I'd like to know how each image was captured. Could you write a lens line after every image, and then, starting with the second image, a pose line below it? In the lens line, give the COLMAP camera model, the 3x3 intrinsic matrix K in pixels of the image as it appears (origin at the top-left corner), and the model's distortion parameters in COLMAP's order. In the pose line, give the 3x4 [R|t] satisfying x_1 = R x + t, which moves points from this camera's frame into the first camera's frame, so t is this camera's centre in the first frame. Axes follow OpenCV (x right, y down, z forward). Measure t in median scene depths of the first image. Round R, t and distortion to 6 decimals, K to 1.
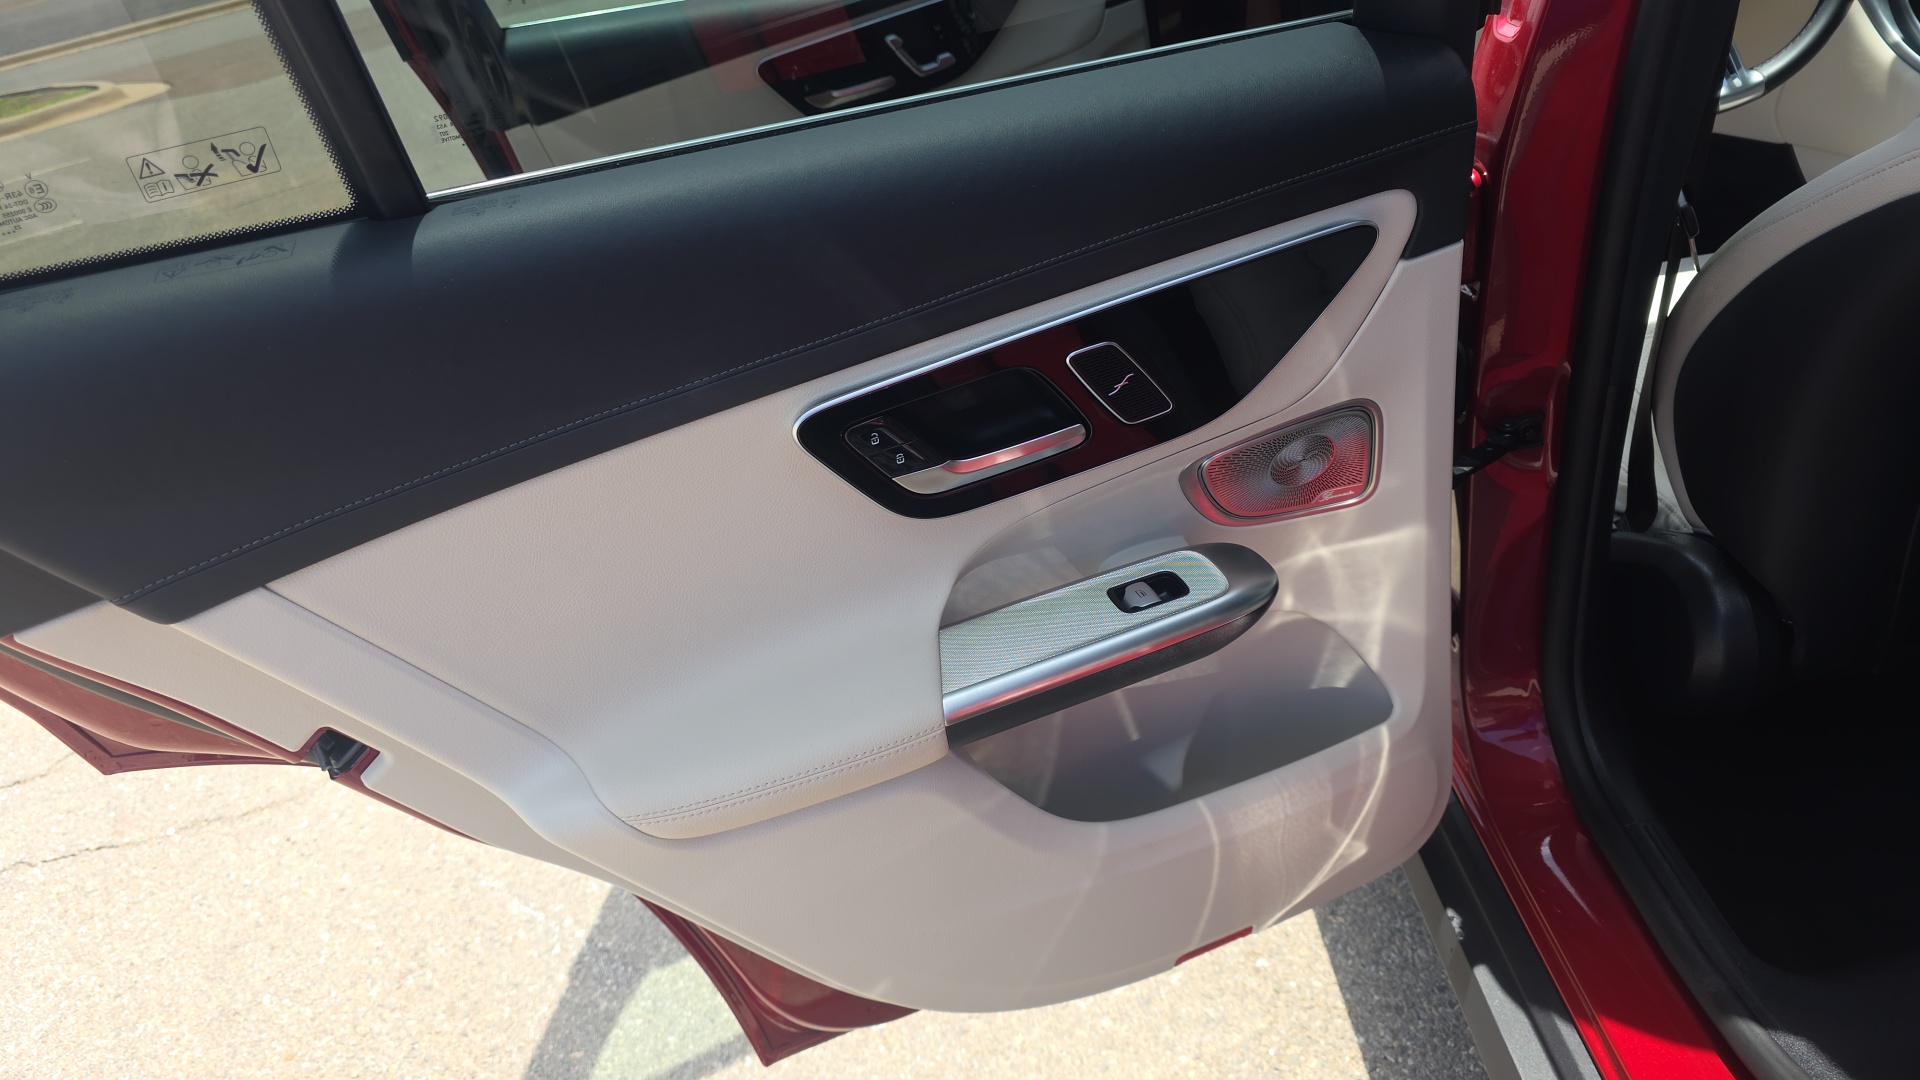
lens RADIAL K [[1308.0, 0, 957.4], [0, 1308.0, 491.1], [0, 0, 1]] dist [0.122958, -0.214849]
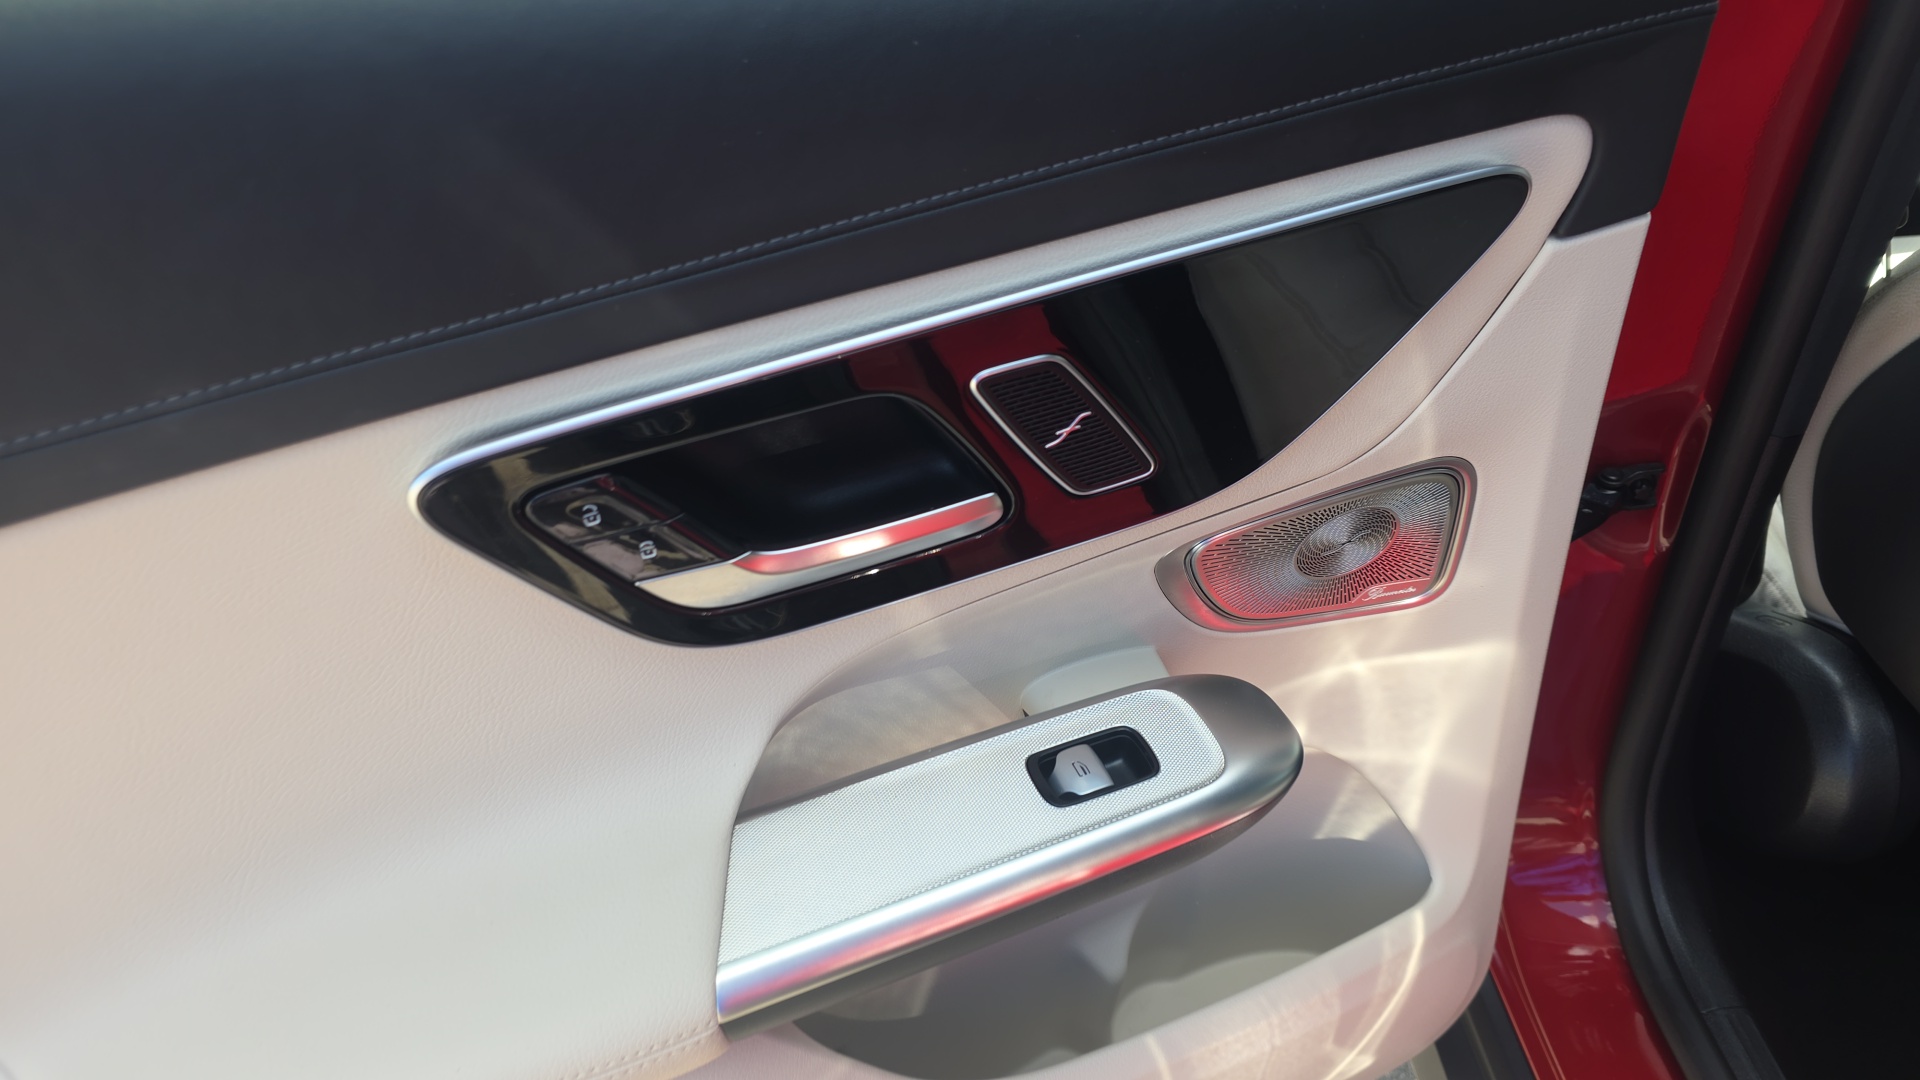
lens RADIAL K [[1280.0, 0, 1006.7], [0, 1280.0, 542.9], [0, 0, 1]] dist [0.071217, -0.068242]
pose [[0.996357, 0.055469, 0.064776, 0.057411], [-0.061263, 0.993948, 0.091184, -0.071464], [-0.059326, -0.094821, 0.993725, 0.394724]]
